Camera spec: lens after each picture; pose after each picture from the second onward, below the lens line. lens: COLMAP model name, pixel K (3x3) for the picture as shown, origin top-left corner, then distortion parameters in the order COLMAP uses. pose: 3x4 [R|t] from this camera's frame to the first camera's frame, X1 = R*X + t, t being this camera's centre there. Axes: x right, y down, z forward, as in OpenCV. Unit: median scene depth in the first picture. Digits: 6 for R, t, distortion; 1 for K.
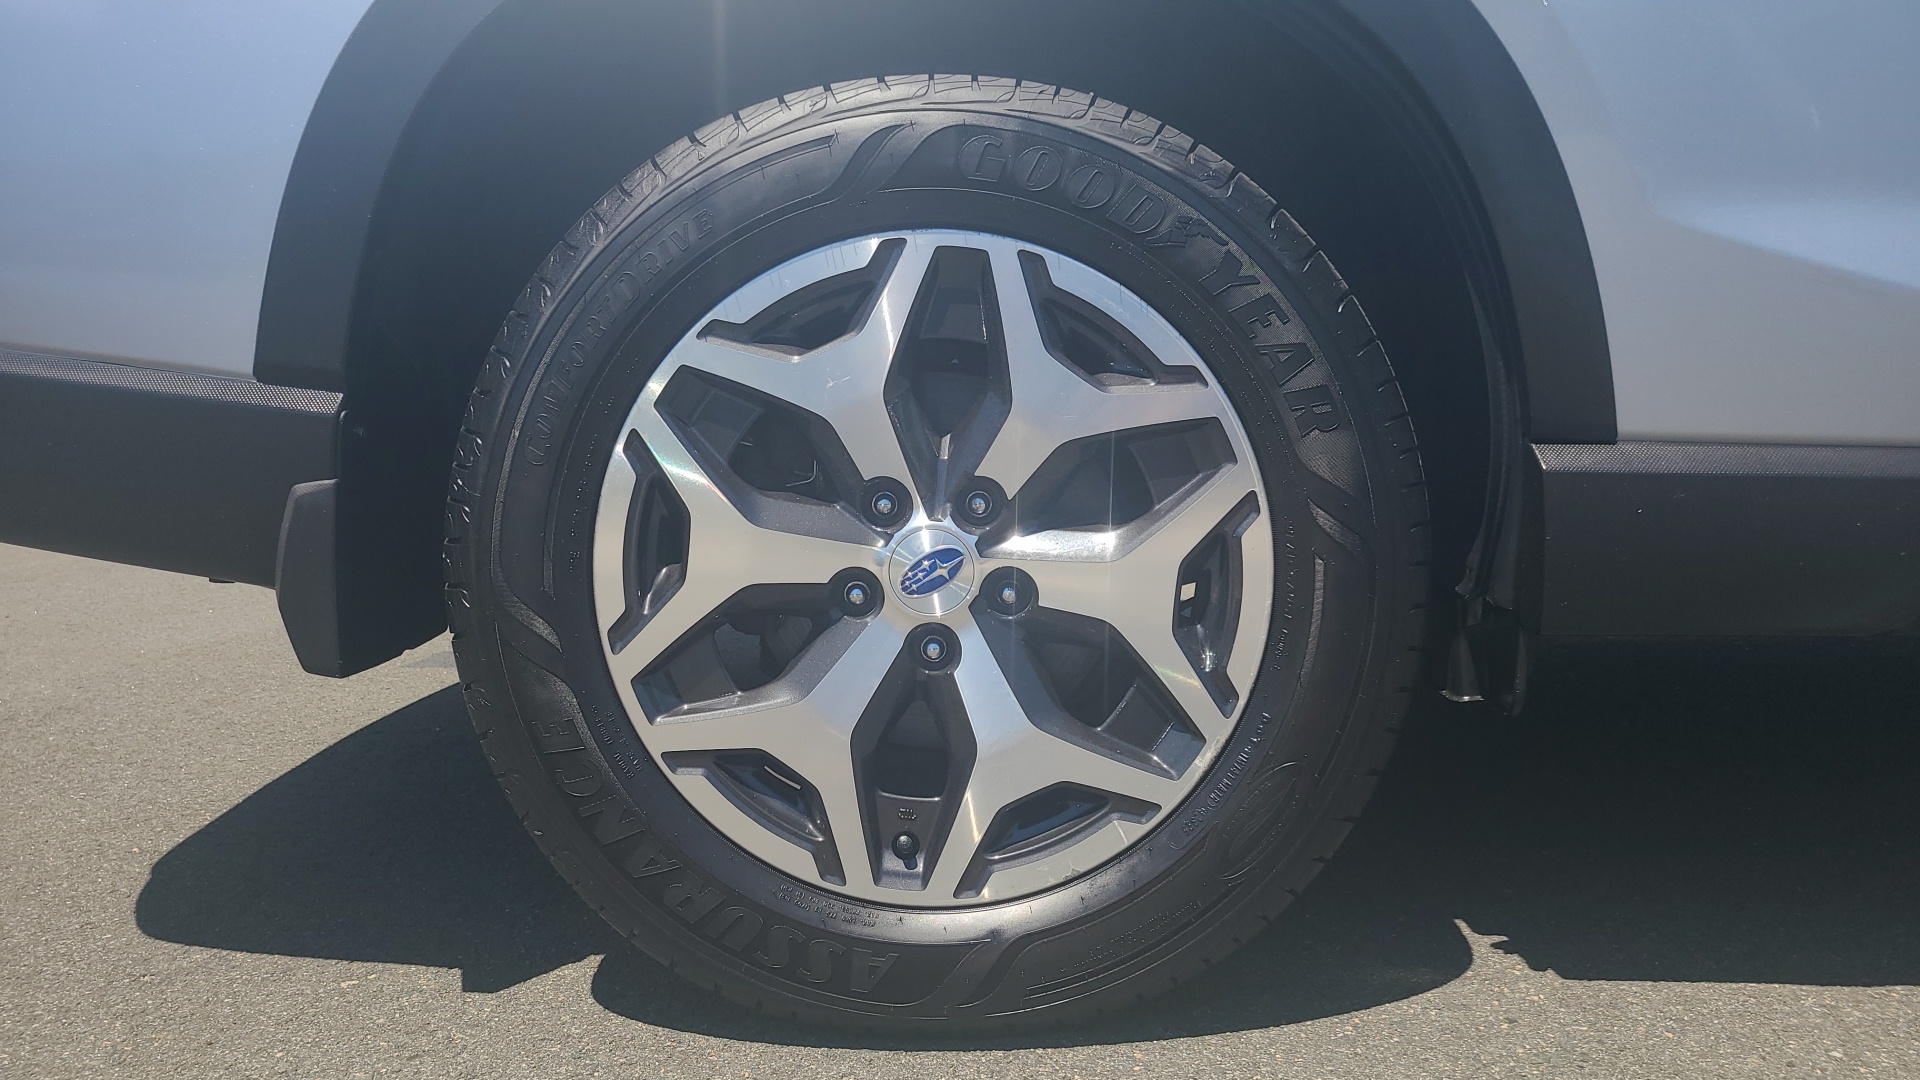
lens RADIAL K [[1448.7, 0, 961.8], [0, 1448.7, 538.6], [0, 0, 1]] dist [0.058189, -0.046134]
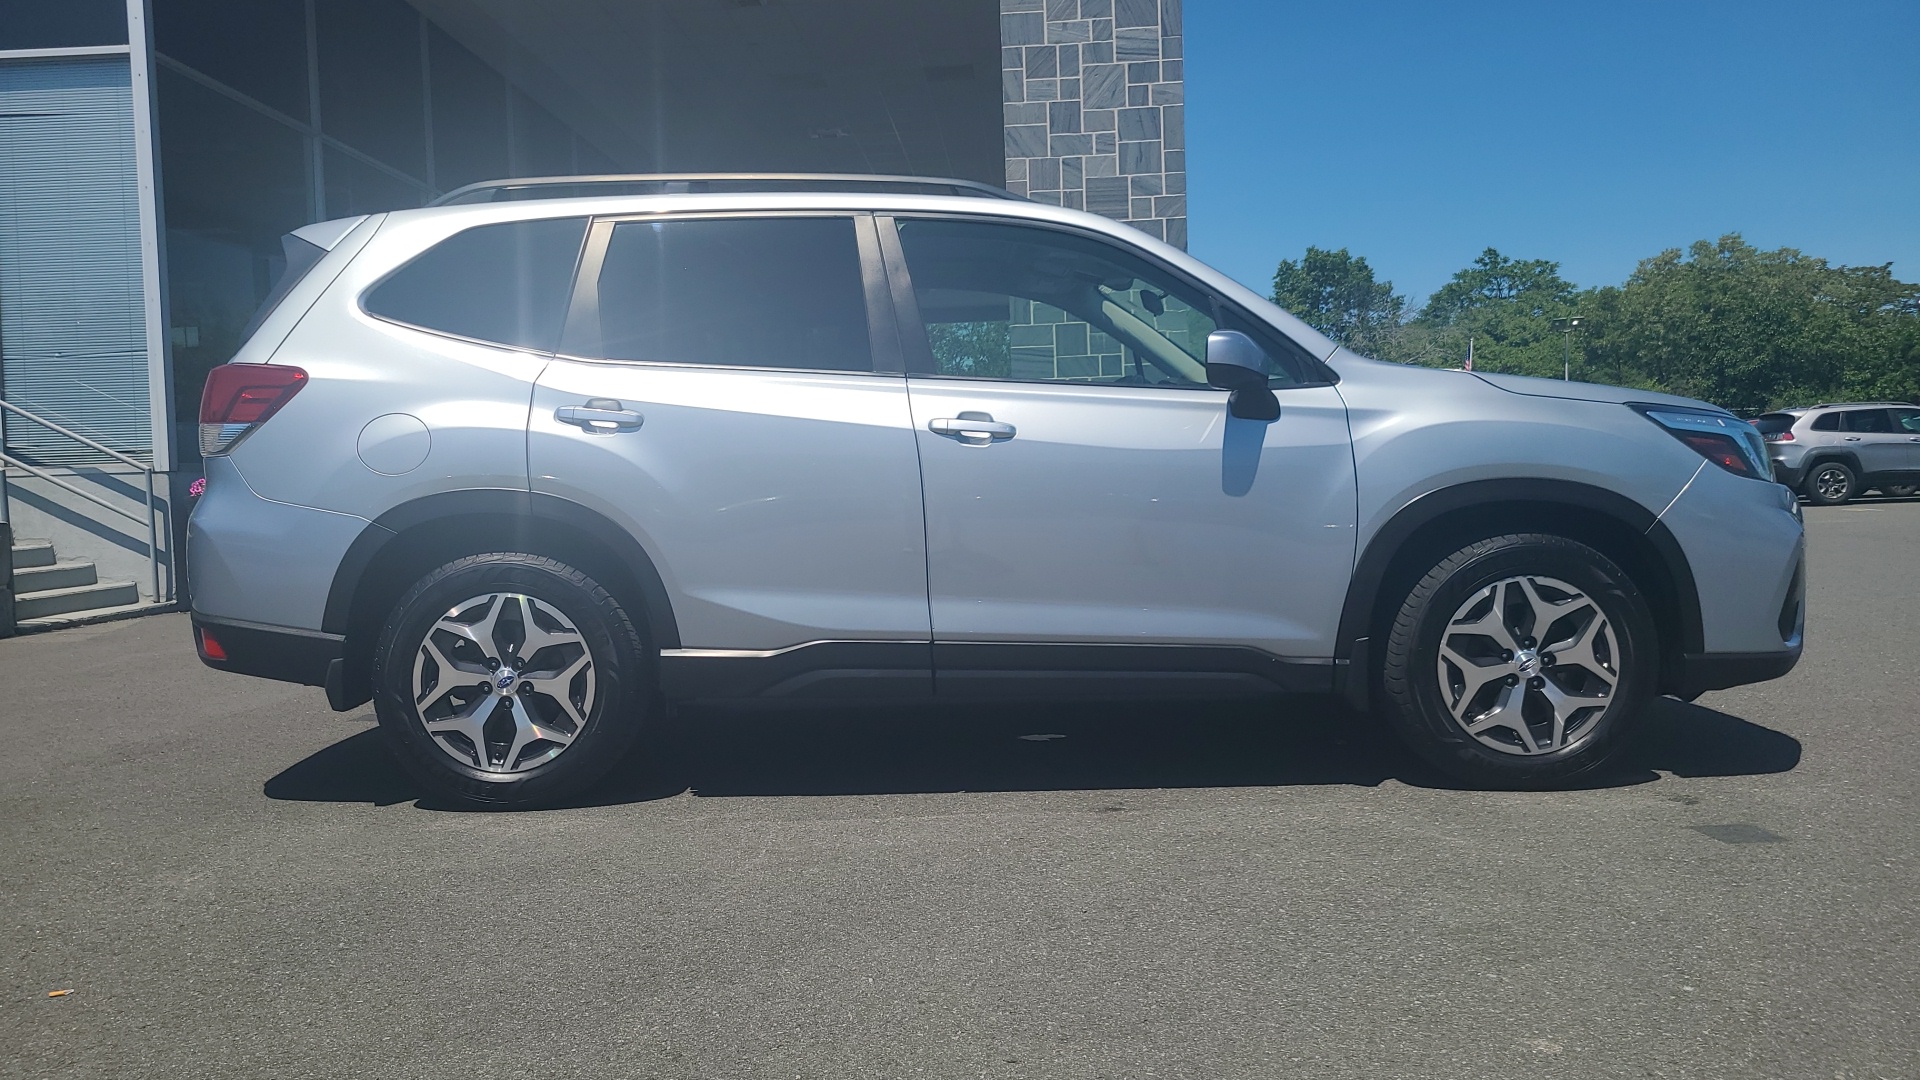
lens RADIAL K [[1448.7, 0, 944.4], [0, 1448.7, 551.0], [0, 0, 1]] dist [0.058189, -0.046134]
pose [[0.999078, 0.000885, 0.042919, 0.949479], [0.000212, 0.999673, -0.025553, -0.219917], [-0.042928, 0.025539, 0.998752, -2.809042]]
